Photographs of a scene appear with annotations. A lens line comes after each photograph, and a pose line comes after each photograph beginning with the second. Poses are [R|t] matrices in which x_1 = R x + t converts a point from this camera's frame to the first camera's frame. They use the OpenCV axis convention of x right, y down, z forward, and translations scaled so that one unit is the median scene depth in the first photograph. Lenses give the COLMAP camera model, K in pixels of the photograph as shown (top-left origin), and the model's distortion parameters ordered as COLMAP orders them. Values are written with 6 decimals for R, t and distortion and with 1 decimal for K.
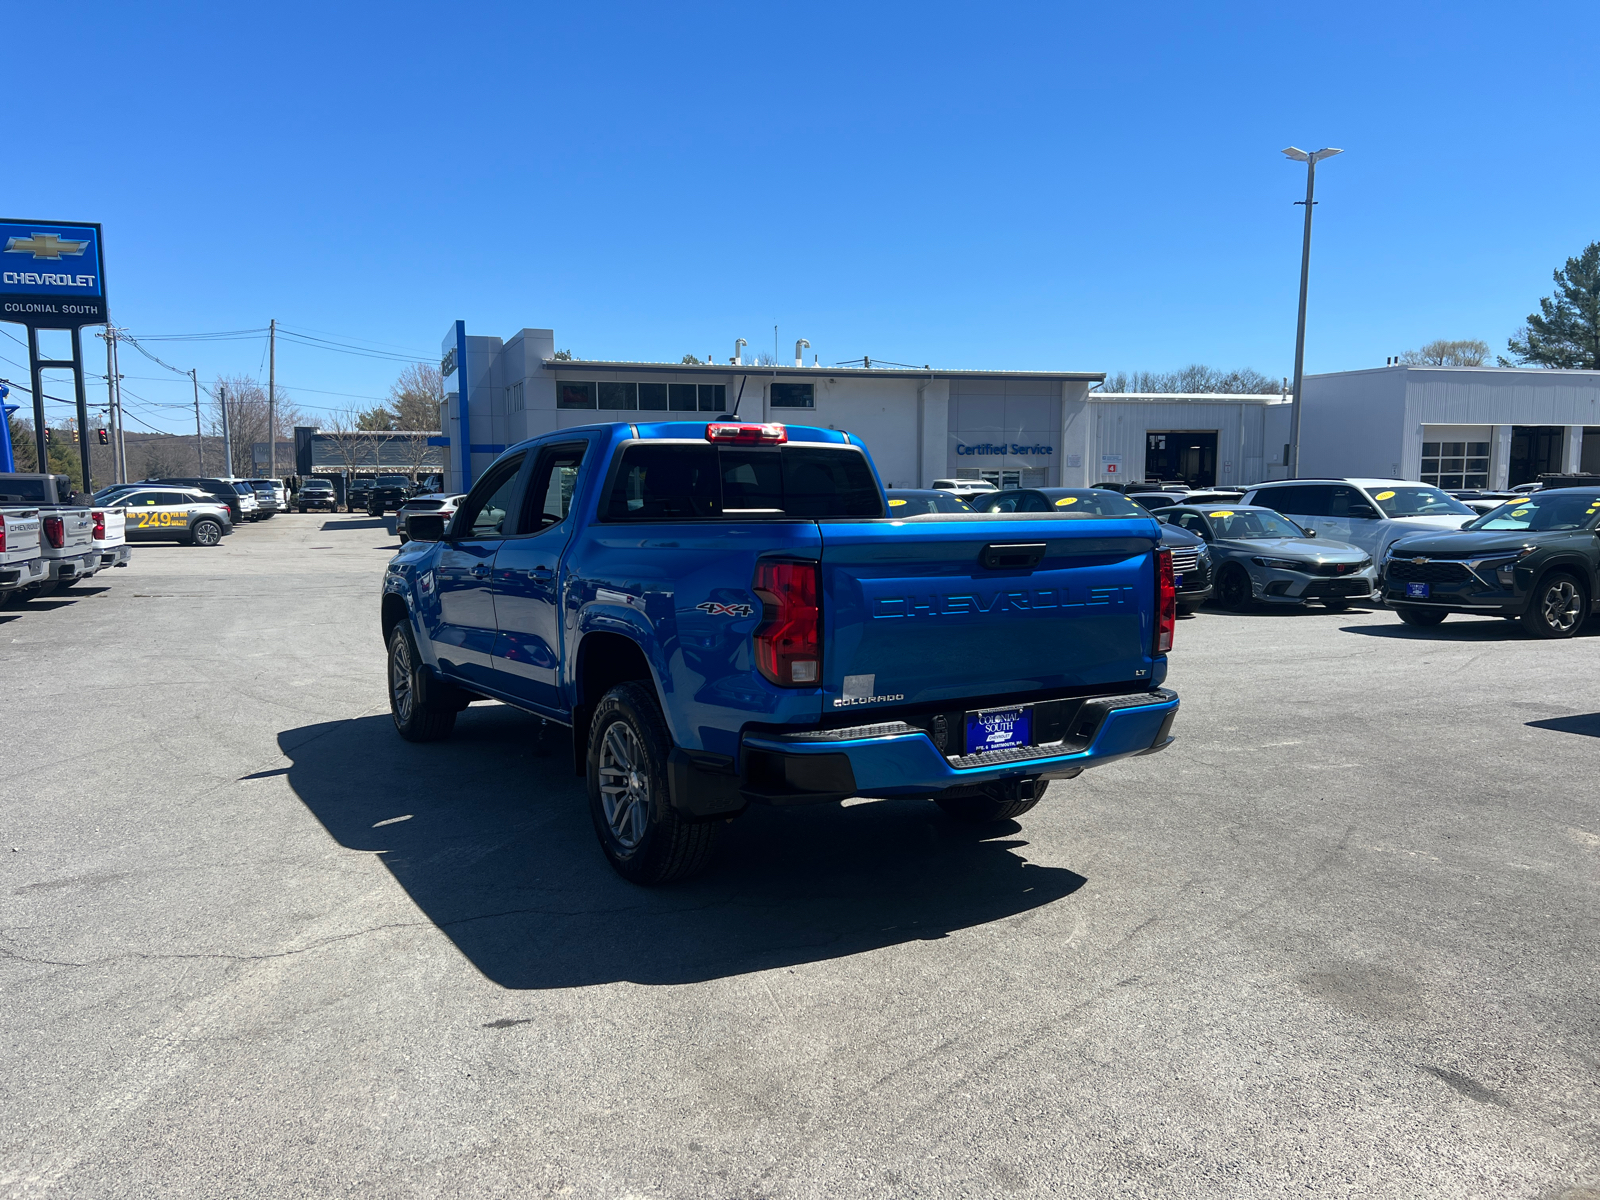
lens RADIAL K [[1196.4, 0, 792.1], [0, 1196.4, 595.8], [0, 0, 1]] dist [0.051866, -0.054446]
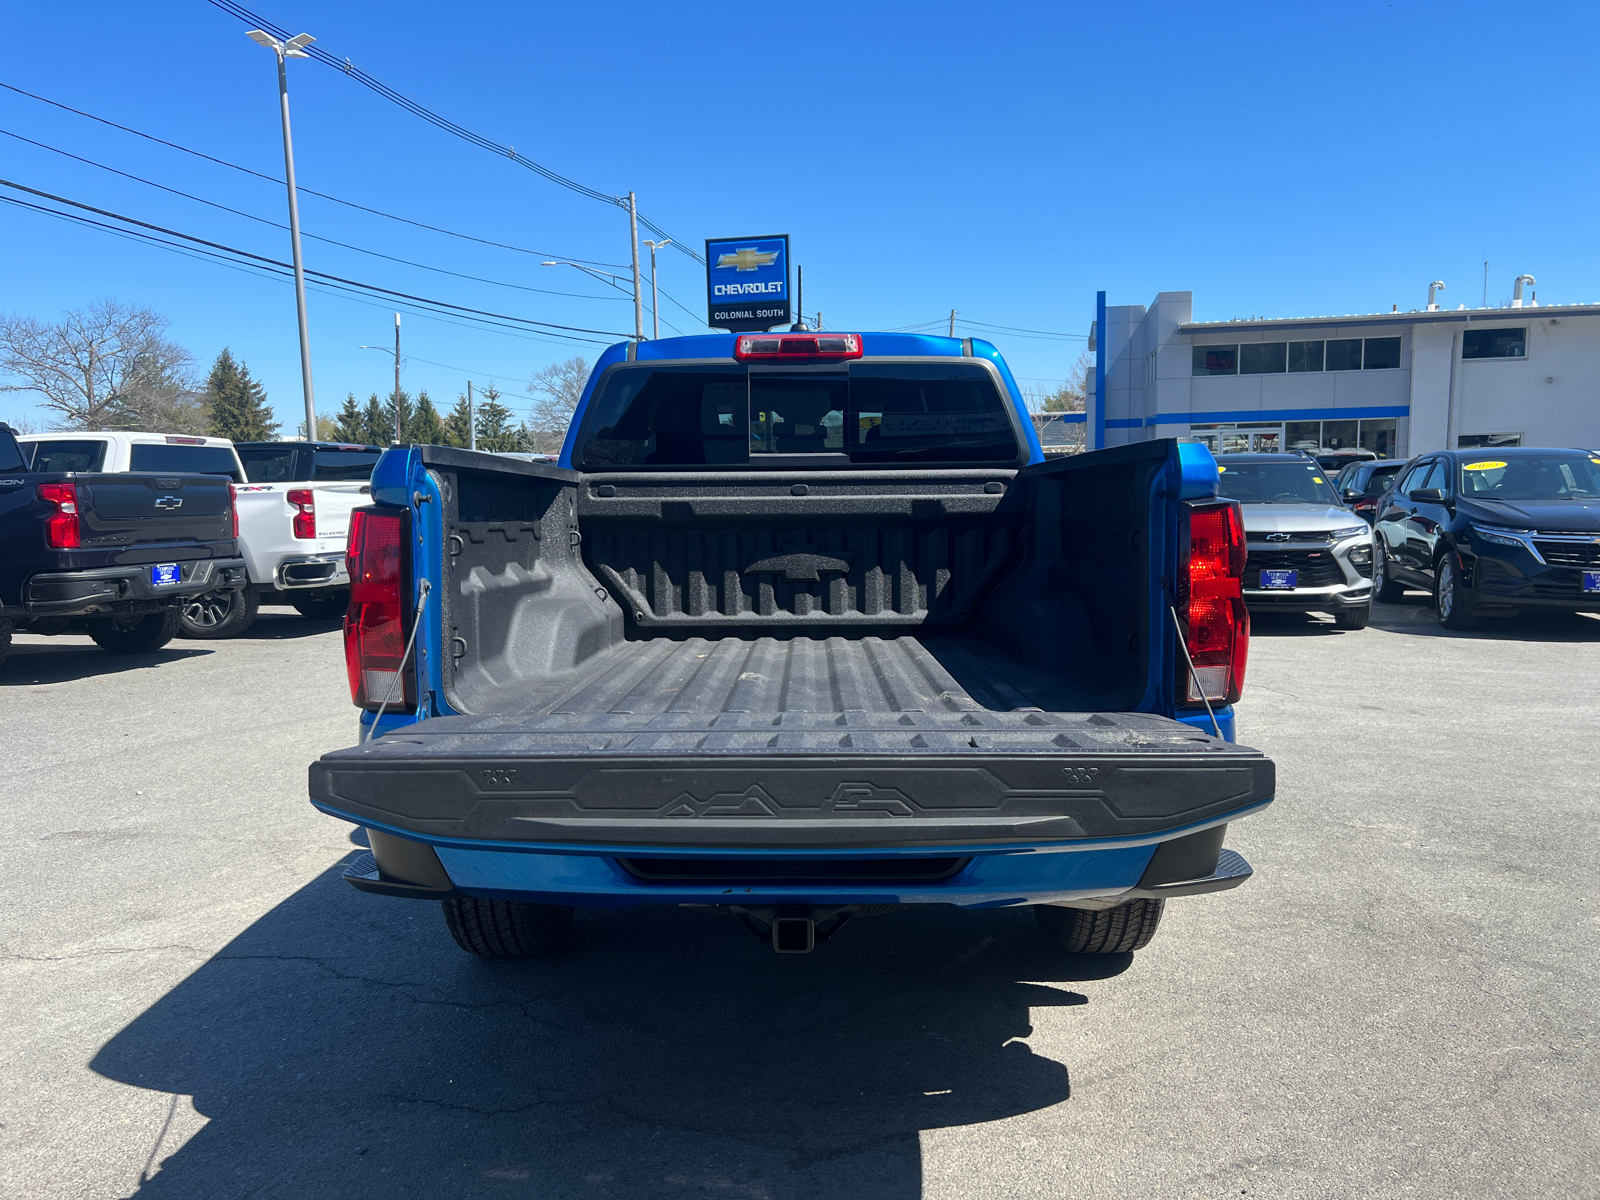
lens RADIAL K [[1202.7, 0, 794.7], [0, 1202.7, 609.0], [0, 0, 1]] dist [0.052933, -0.058974]
pose [[0.849288, 0.048628, -0.525685, 0.052184], [-0.034719, 0.998738, 0.036297, -0.000733], [0.526786, -0.012575, 0.849905, 0.057286]]
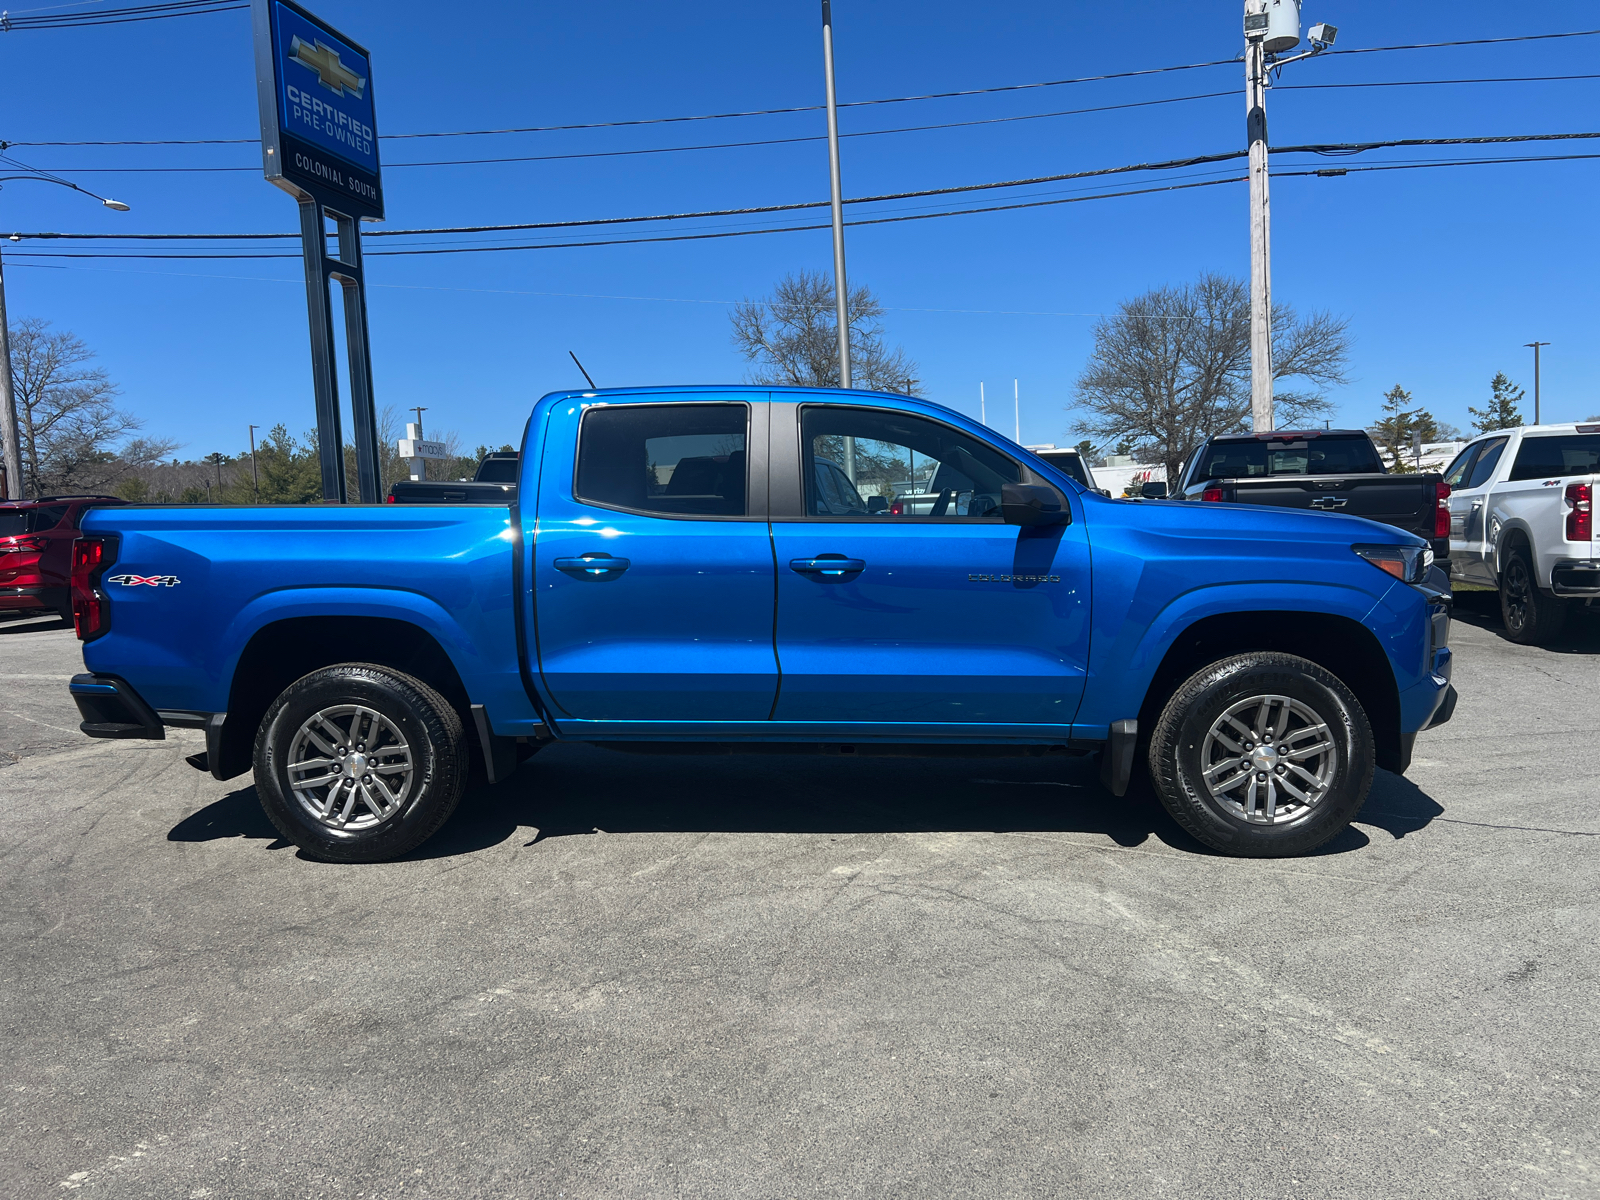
lens RADIAL K [[1202.7, 0, 794.7], [0, 1202.7, 609.0], [0, 0, 1]] dist [0.052933, -0.058974]
pose [[-0.551293, 0.088596, -0.829594, 0.102536], [-0.034466, 0.991079, 0.128745, -0.016510], [0.833599, 0.099569, -0.543321, 0.254132]]
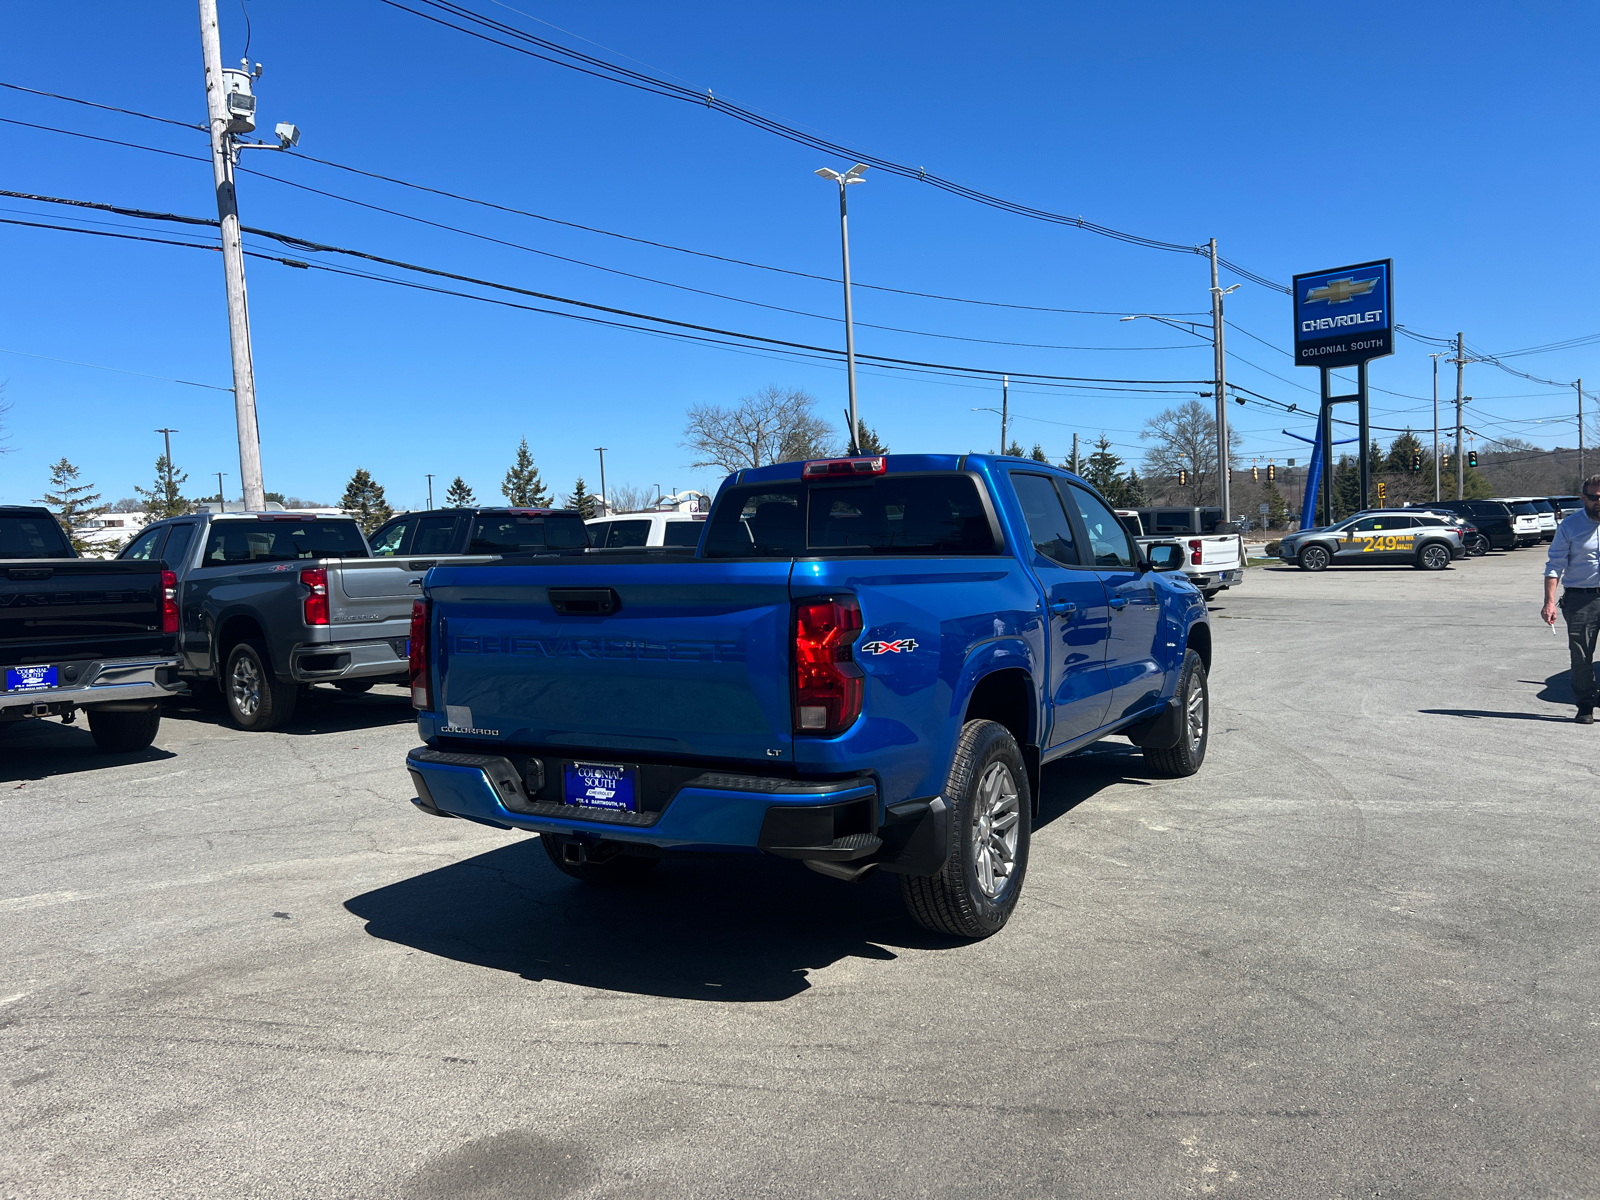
lens RADIAL K [[1196.4, 0, 792.1], [0, 1196.4, 595.8], [0, 0, 1]] dist [0.051866, -0.054446]
pose [[0.486162, 0.027068, -0.873450, 0.118588], [-0.042434, 0.999072, 0.007342, -0.005655], [0.872838, 0.033494, 0.486859, 0.074286]]
